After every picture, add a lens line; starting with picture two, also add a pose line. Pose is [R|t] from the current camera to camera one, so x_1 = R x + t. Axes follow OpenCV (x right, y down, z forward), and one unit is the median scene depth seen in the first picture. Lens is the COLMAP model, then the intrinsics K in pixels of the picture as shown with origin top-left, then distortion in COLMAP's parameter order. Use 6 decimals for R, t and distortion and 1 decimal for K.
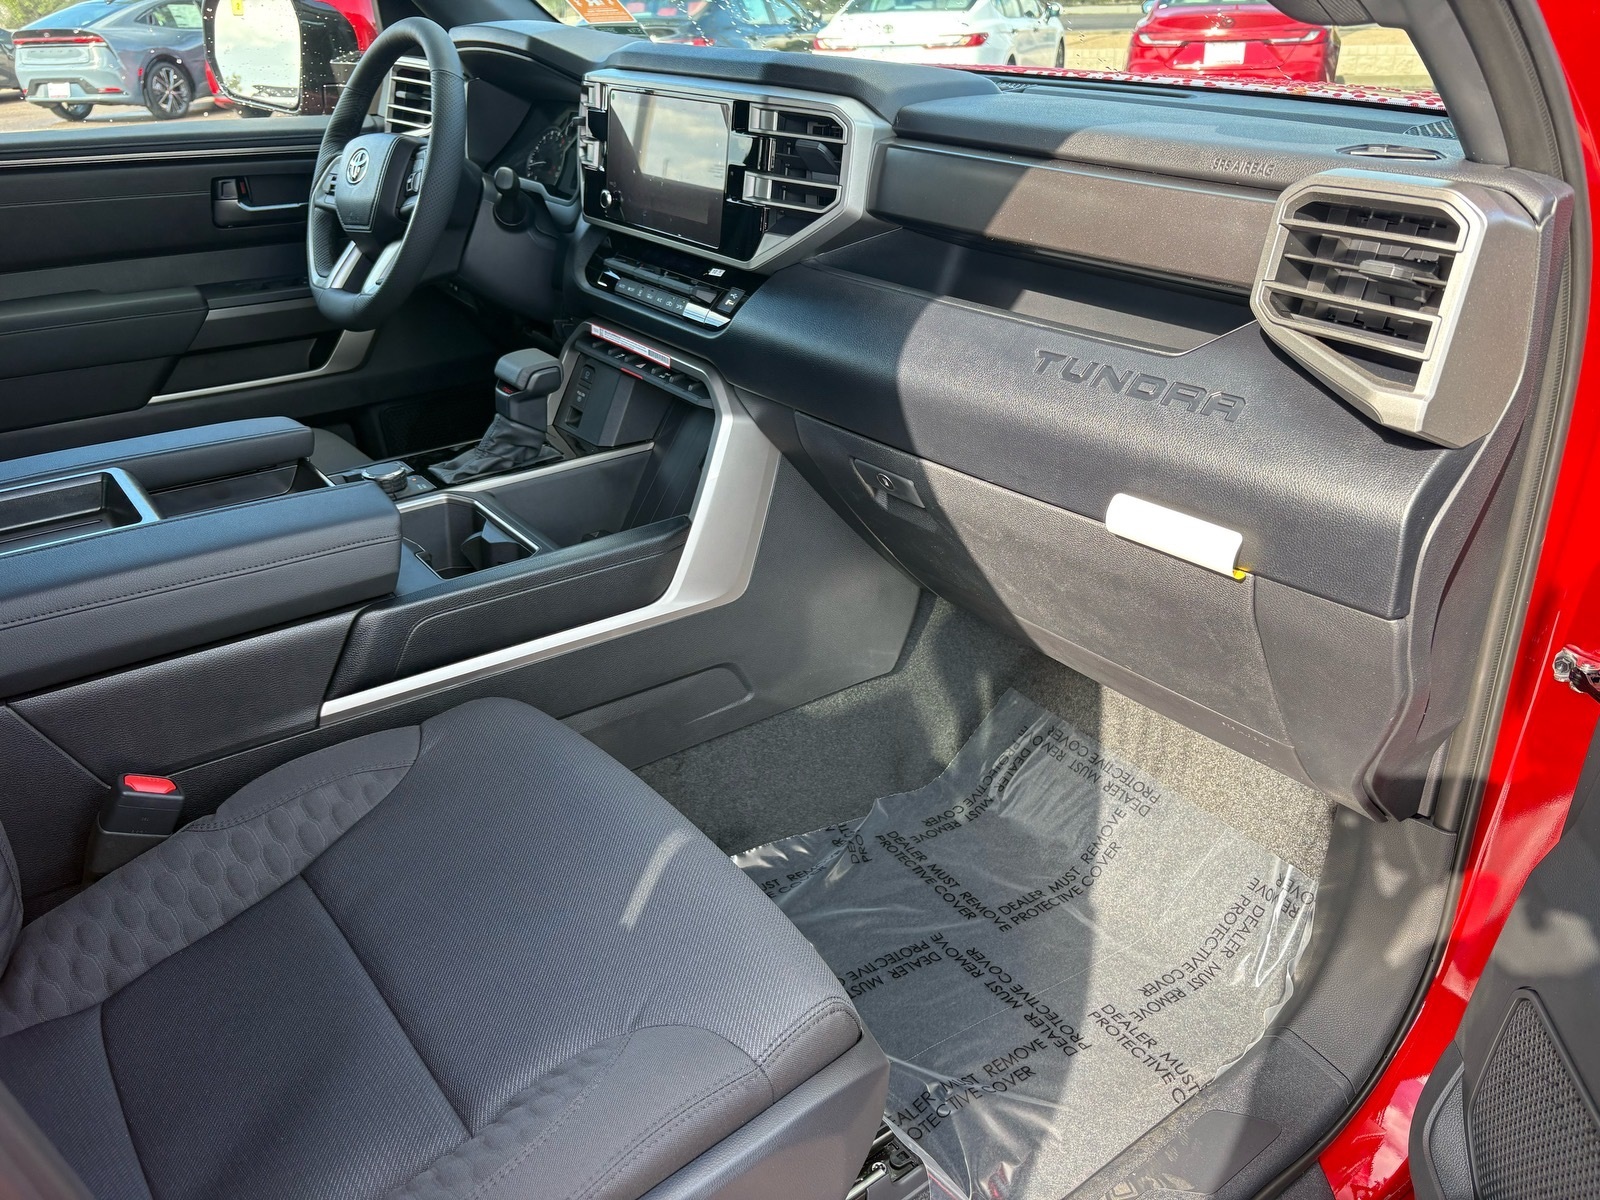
lens RADIAL K [[1228.1, 0, 812.1], [0, 1228.1, 603.2], [0, 0, 1]] dist [0.002378, 0.030382]
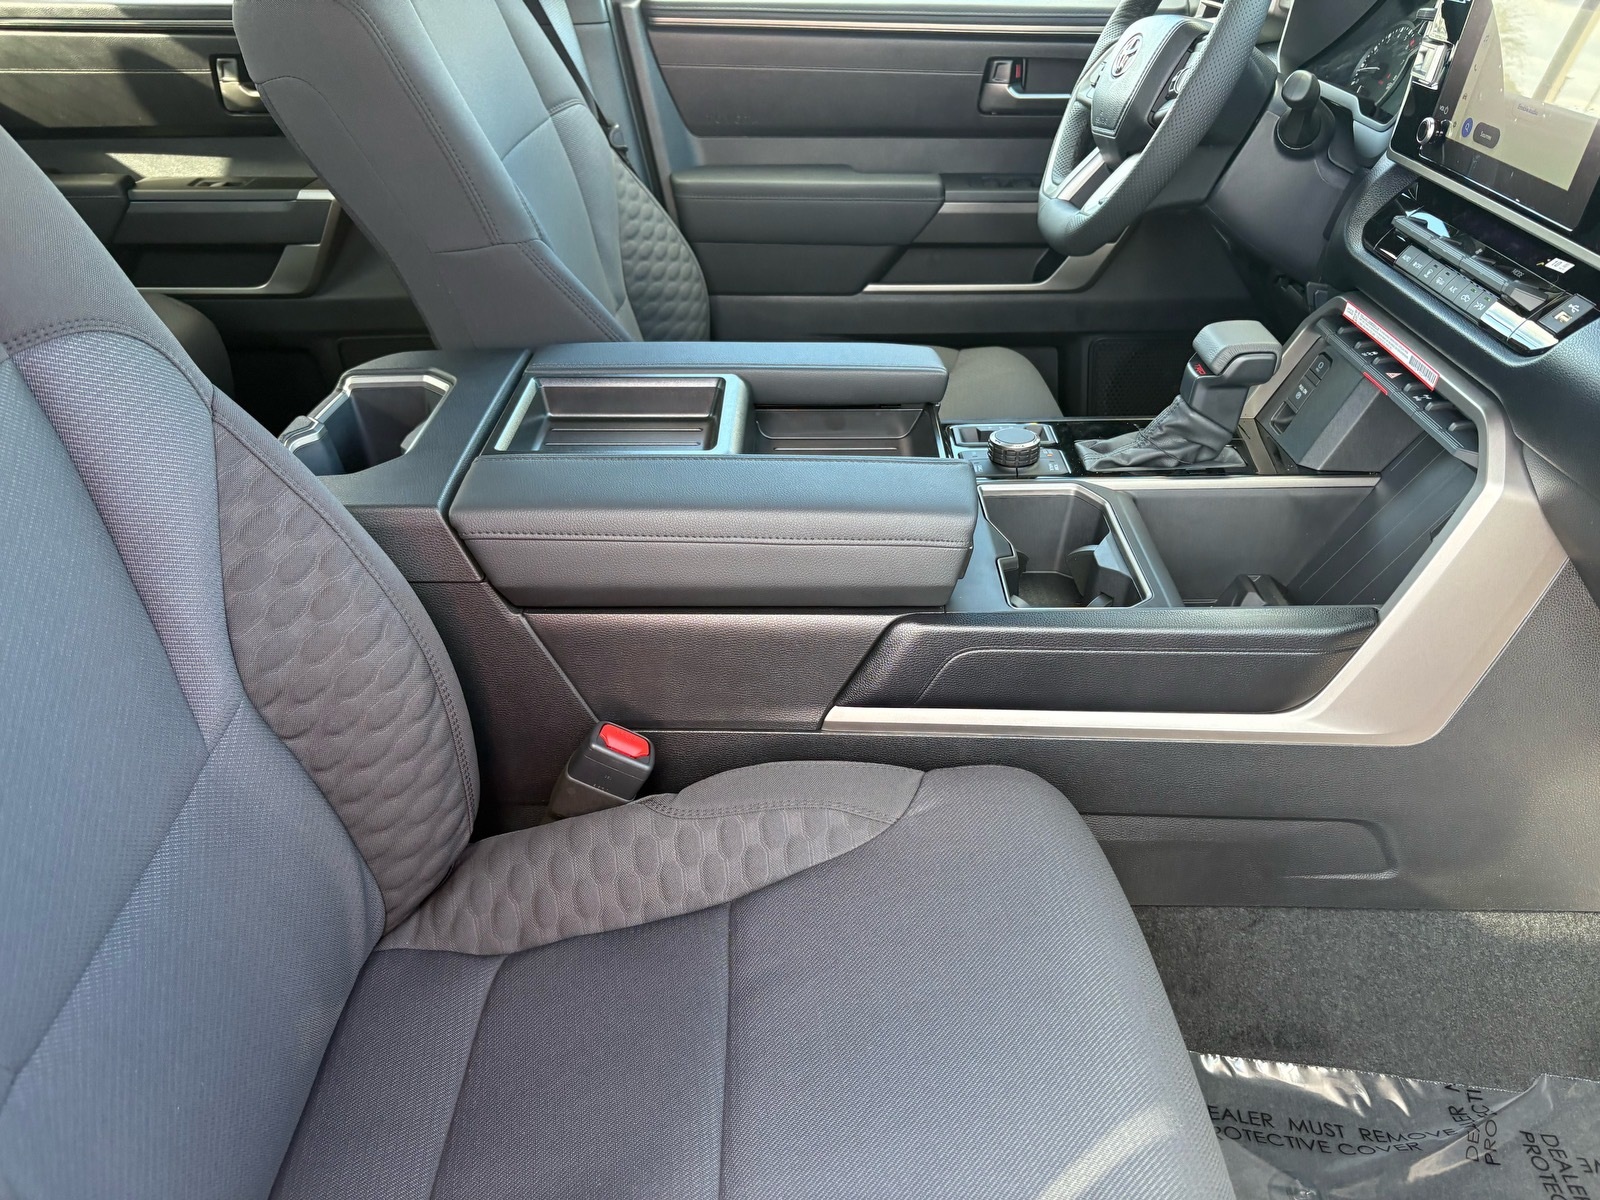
lens RADIAL K [[1228.1, 0, 812.1], [0, 1228.1, 603.2], [0, 0, 1]] dist [0.002378, 0.030382]
pose [[0.797518, 0.312940, -0.515785, 0.000482], [-0.272389, 0.949623, 0.154988, -0.087939], [0.538303, 0.016888, 0.842582, 0.225616]]
